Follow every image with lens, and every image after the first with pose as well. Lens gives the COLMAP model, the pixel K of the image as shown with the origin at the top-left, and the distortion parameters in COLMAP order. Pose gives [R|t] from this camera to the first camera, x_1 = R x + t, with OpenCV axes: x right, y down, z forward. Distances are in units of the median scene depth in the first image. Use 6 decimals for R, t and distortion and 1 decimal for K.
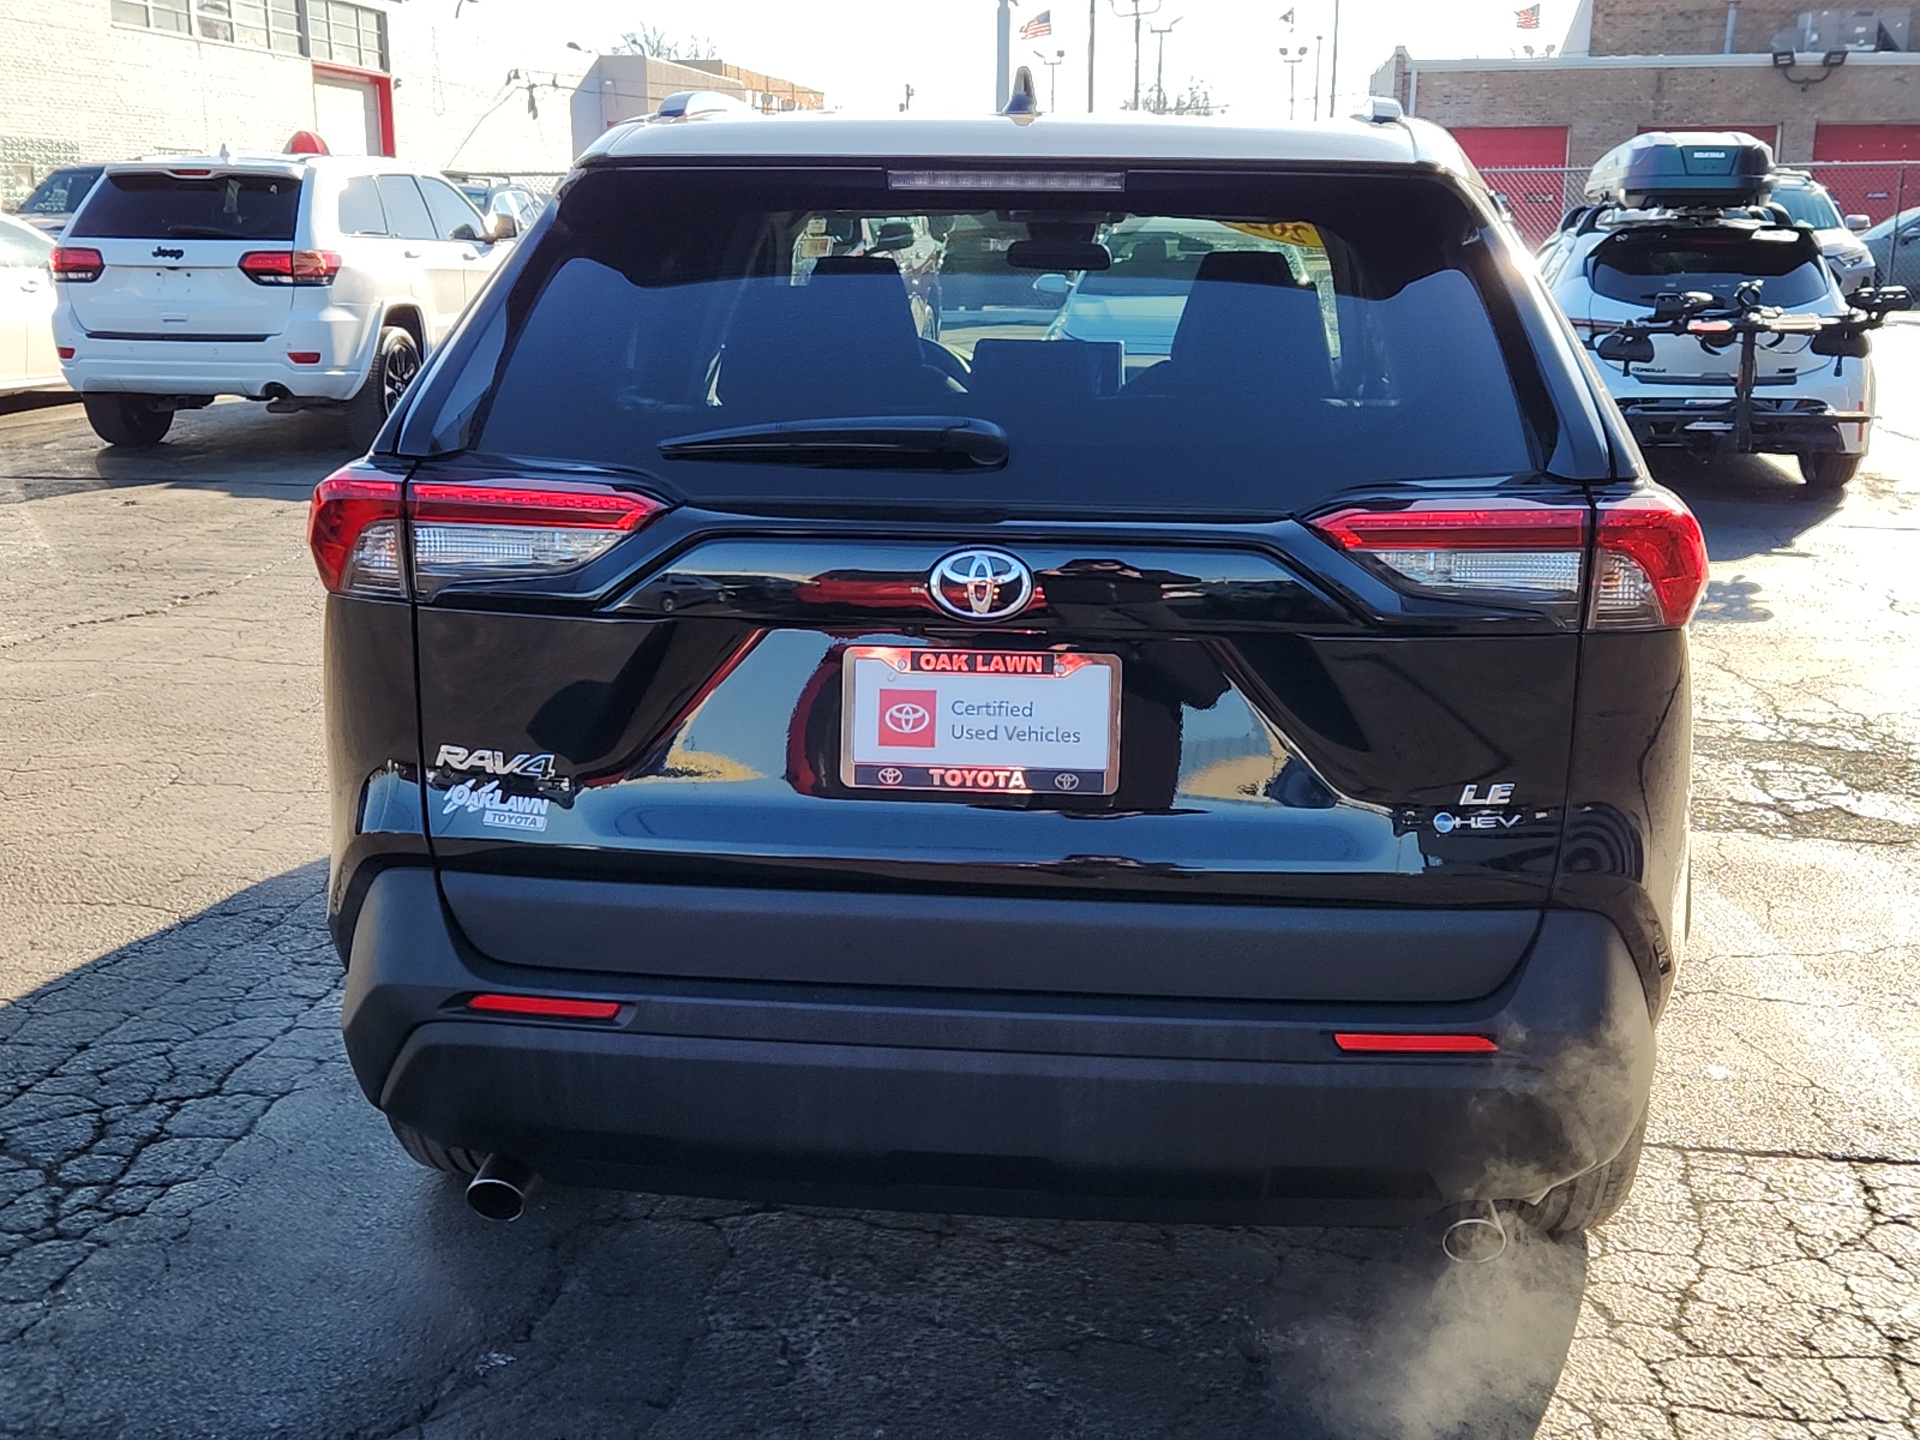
lens RADIAL K [[2384.6, 0, 914.7], [0, 2384.6, 770.2], [0, 0, 1]] dist [0.087304, -0.020010]
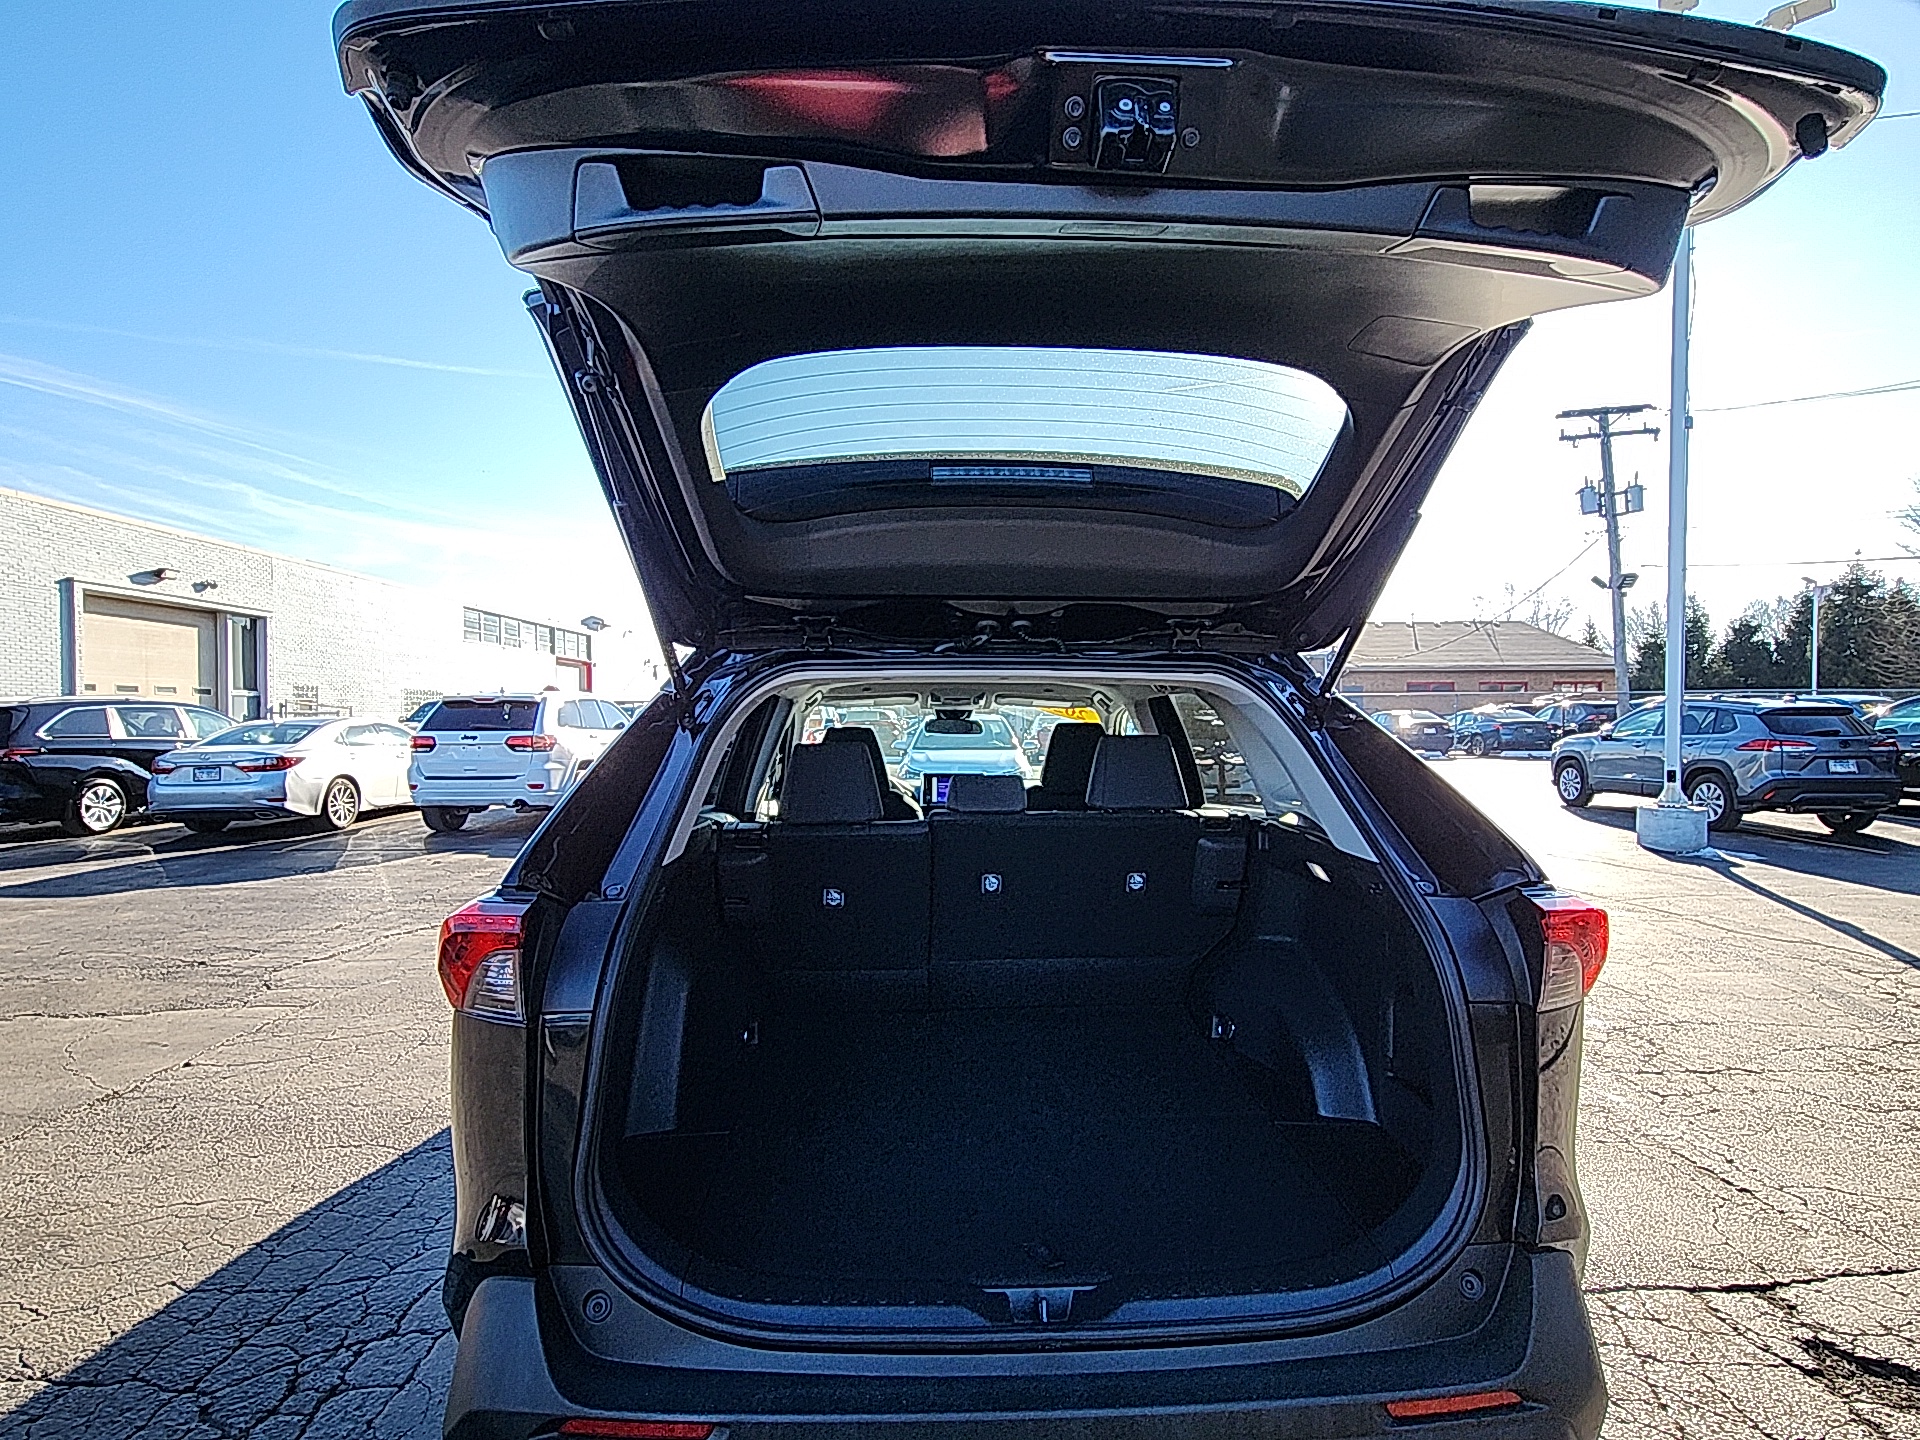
lens RADIAL K [[969.8, 0, 964.0], [0, 969.8, 727.8], [0, 0, 1]] dist [-0.000049, 0.000908]
pose [[0.988034, -0.010219, 0.153899, -0.022987], [0.043466, 0.975809, -0.214260, -0.029702], [-0.147986, 0.218386, 0.964577, 0.151180]]
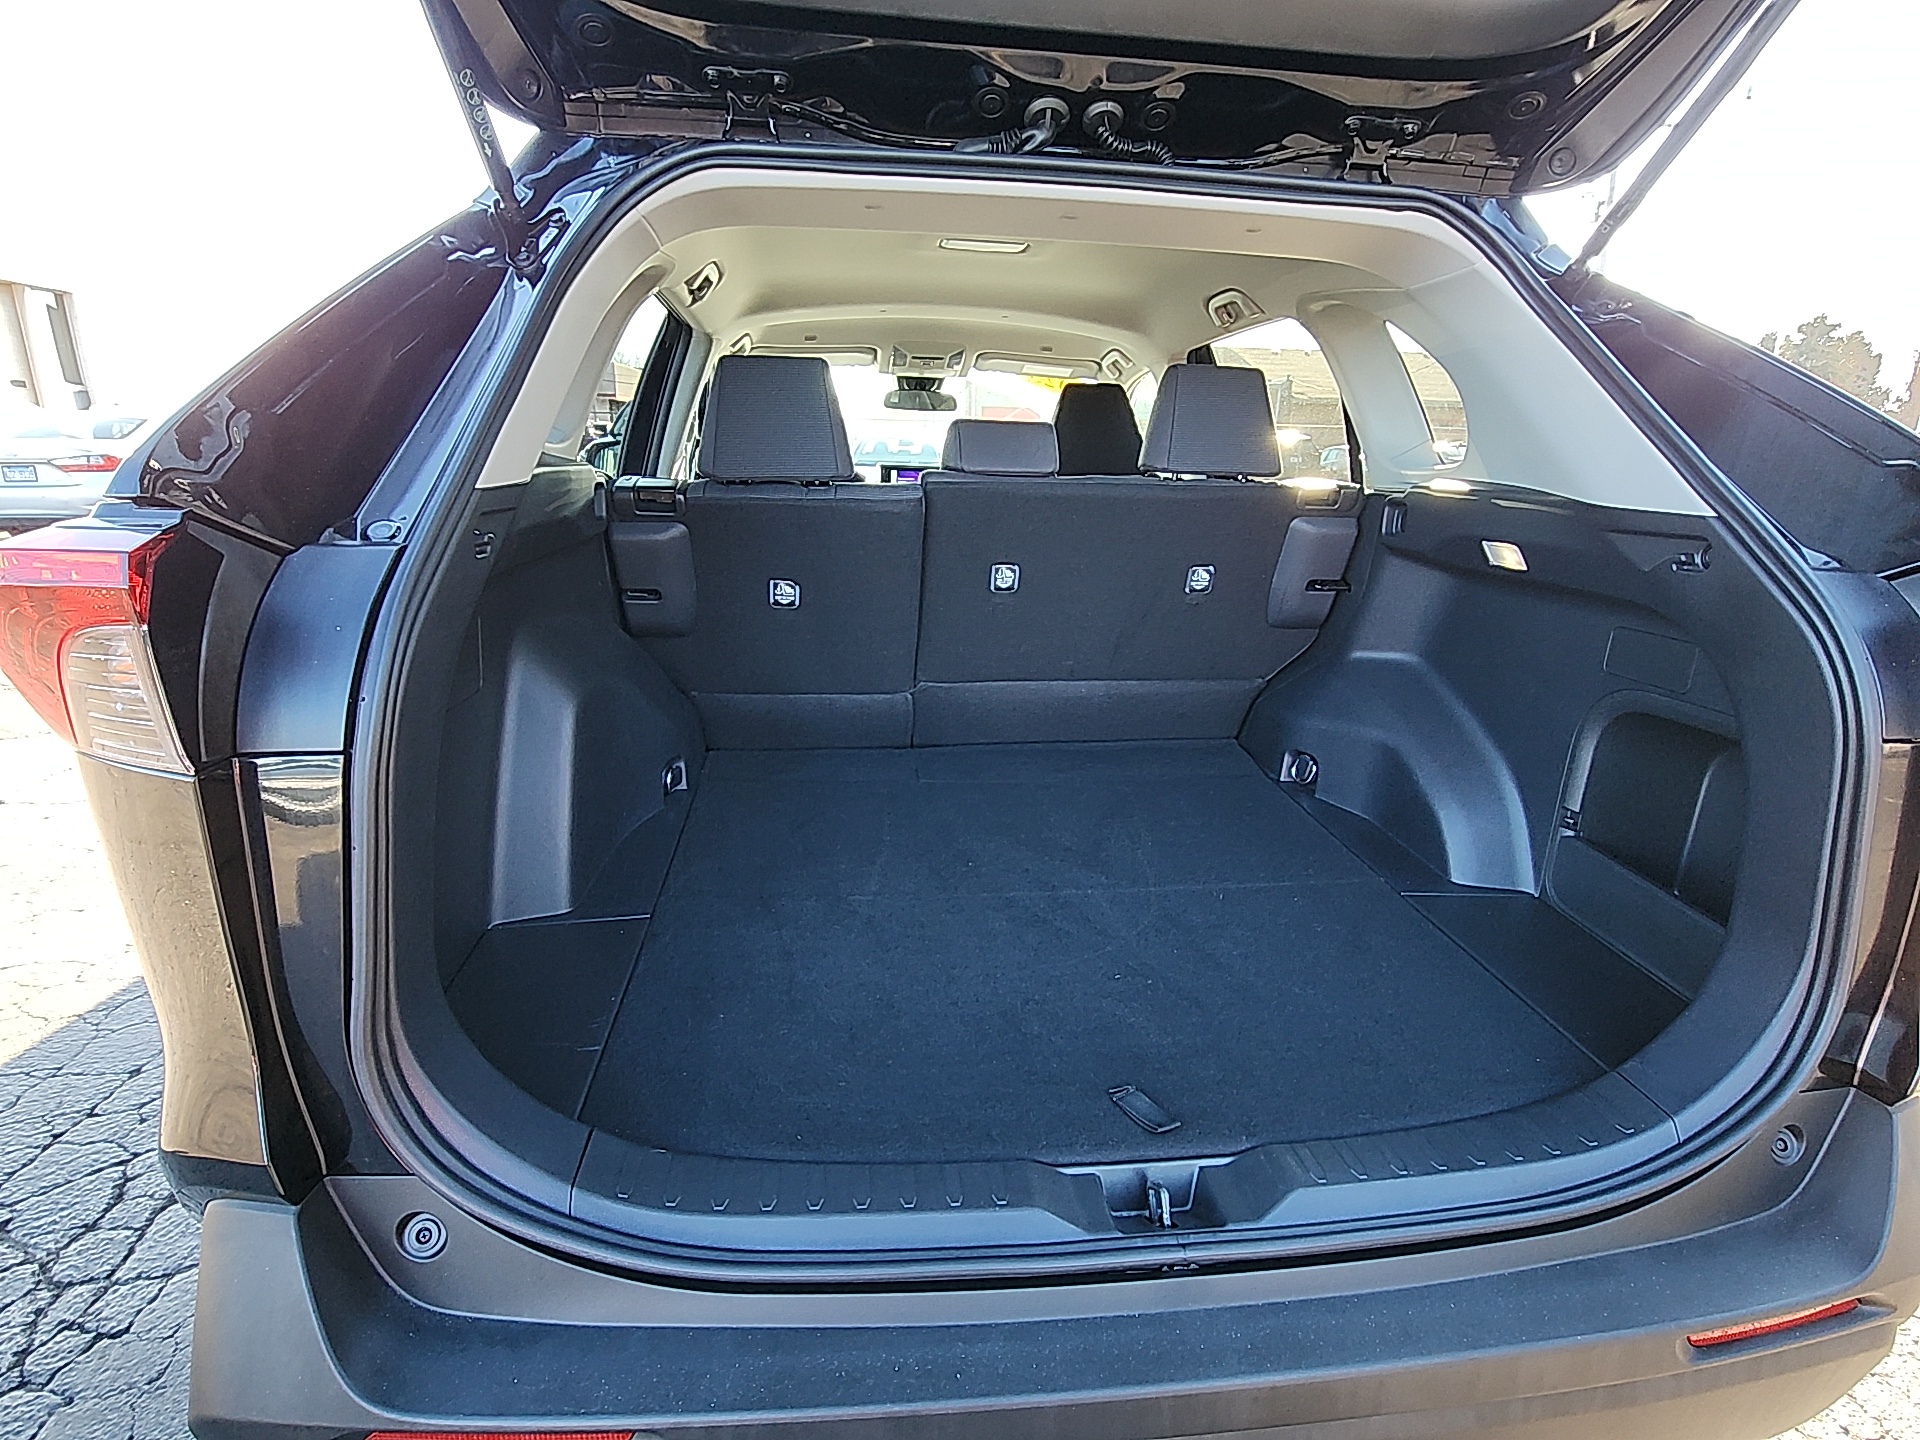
lens RADIAL K [[929.4, 0, 959.0], [0, 929.4, 749.7], [0, 0, 1]] dist [-0.000392, -0.001281]
pose [[0.974247, -0.050191, 0.219824, -0.025623], [0.033677, 0.996366, 0.078239, -0.025963], [-0.222952, -0.068821, 0.972397, 0.227123]]
